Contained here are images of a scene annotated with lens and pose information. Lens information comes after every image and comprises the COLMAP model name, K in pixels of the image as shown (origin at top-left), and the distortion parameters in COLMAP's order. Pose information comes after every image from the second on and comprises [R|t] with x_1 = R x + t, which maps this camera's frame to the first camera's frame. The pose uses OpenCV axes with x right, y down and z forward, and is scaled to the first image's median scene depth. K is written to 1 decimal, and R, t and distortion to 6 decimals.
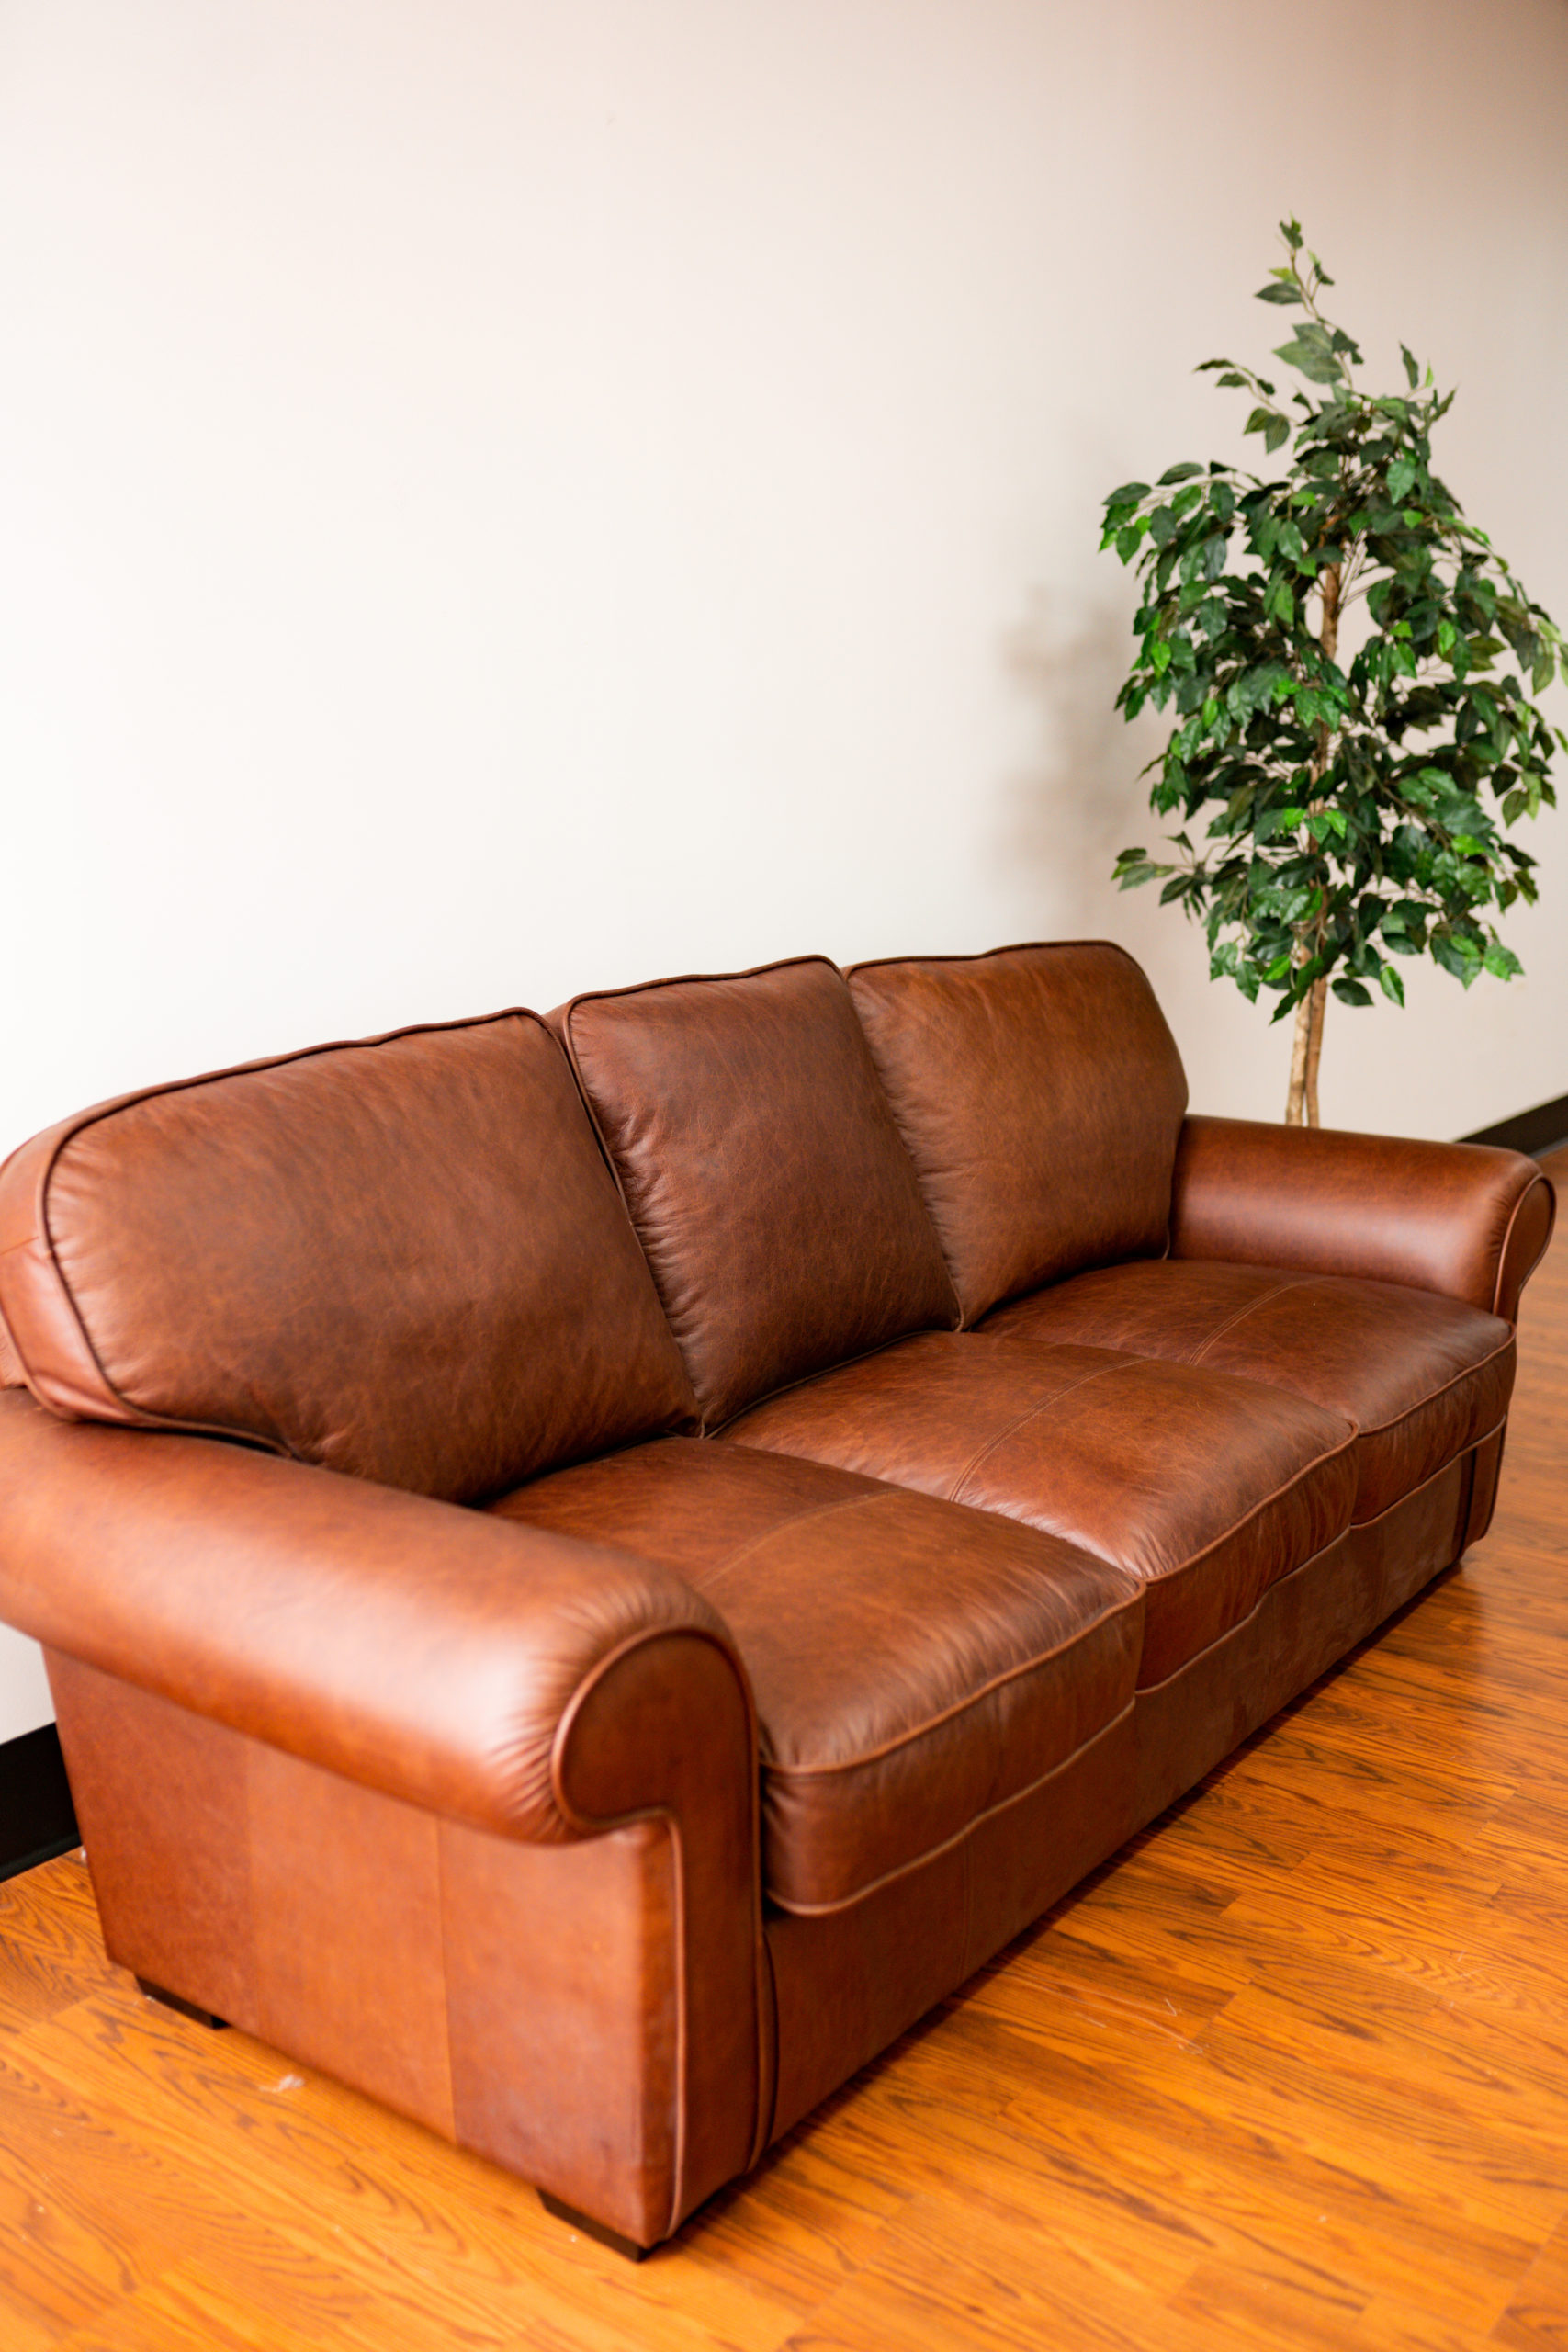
lens RADIAL K [[2209.8, 0, 784.0], [0, 2209.8, 1176.0], [0, 0, 1]] dist [-0.066772, 0.098098]
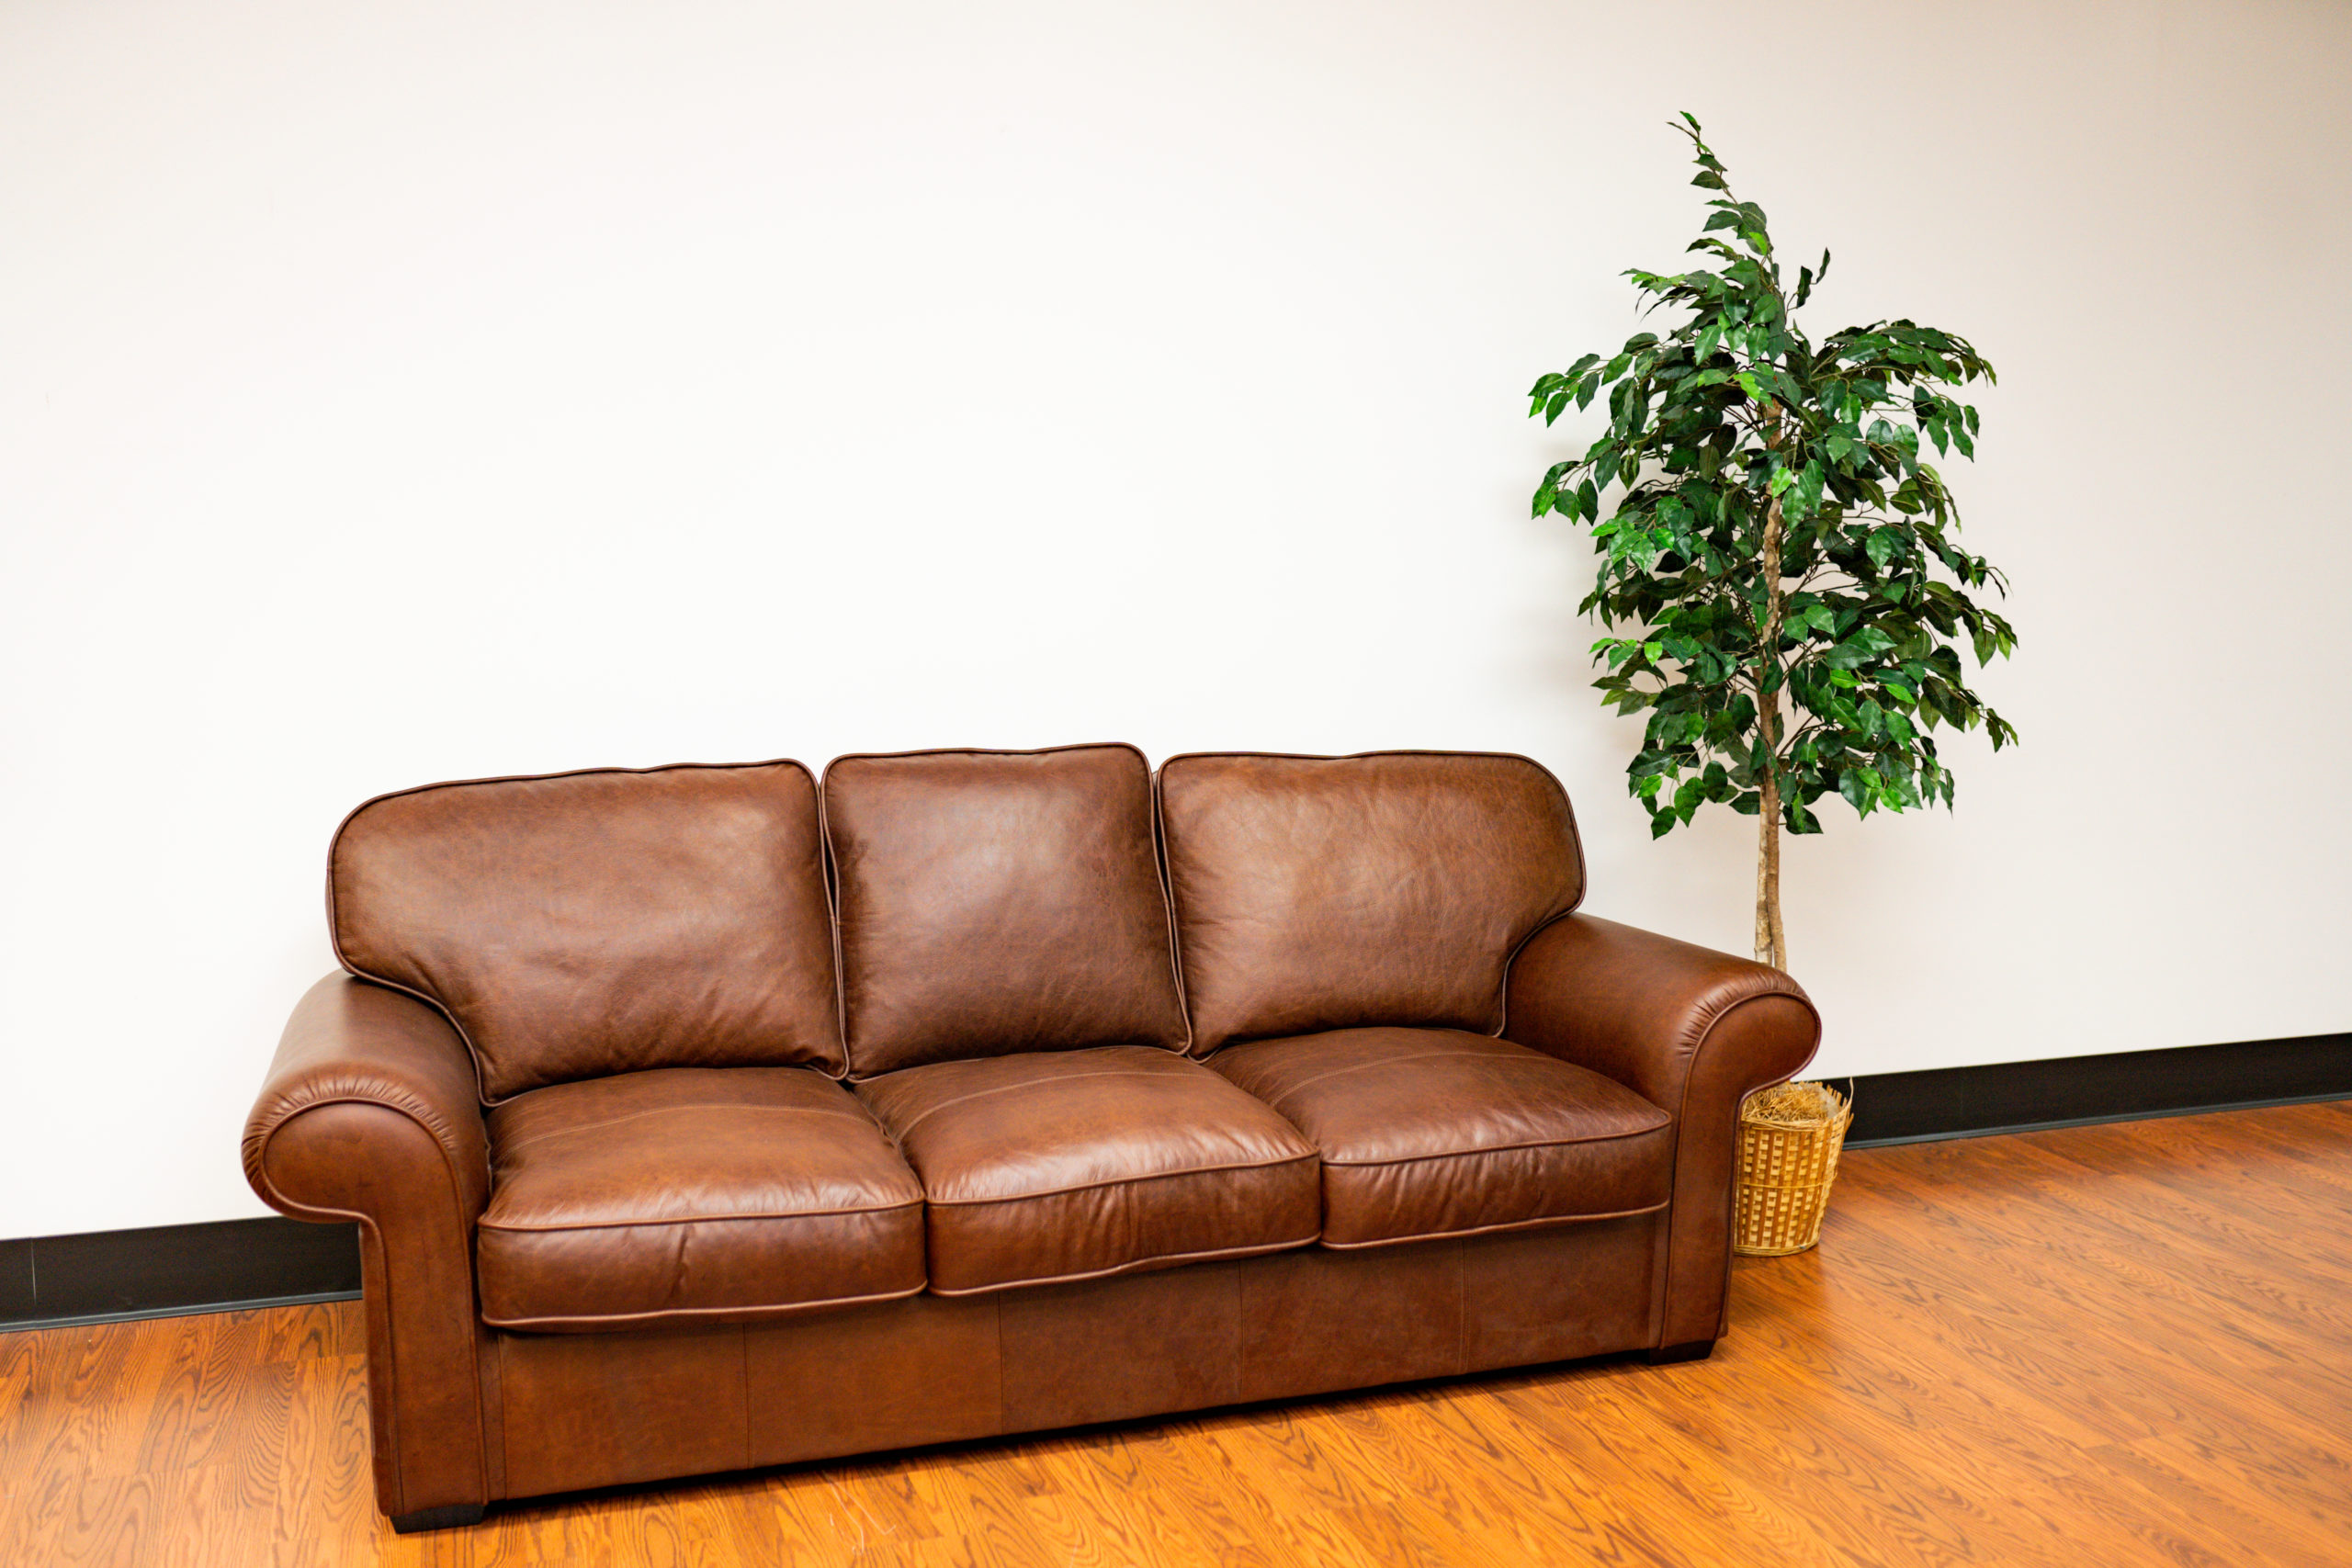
lens RADIAL K [[2209.8, 0, 1176.0], [0, 2209.8, 784.0], [0, 0, 1]] dist [-0.066772, 0.098098]
pose [[0.820656, 0.065949, -0.567604, 0.845959], [-0.118605, 0.991344, -0.056300, -0.008971], [0.558978, 0.113524, 0.821375, -0.033399]]
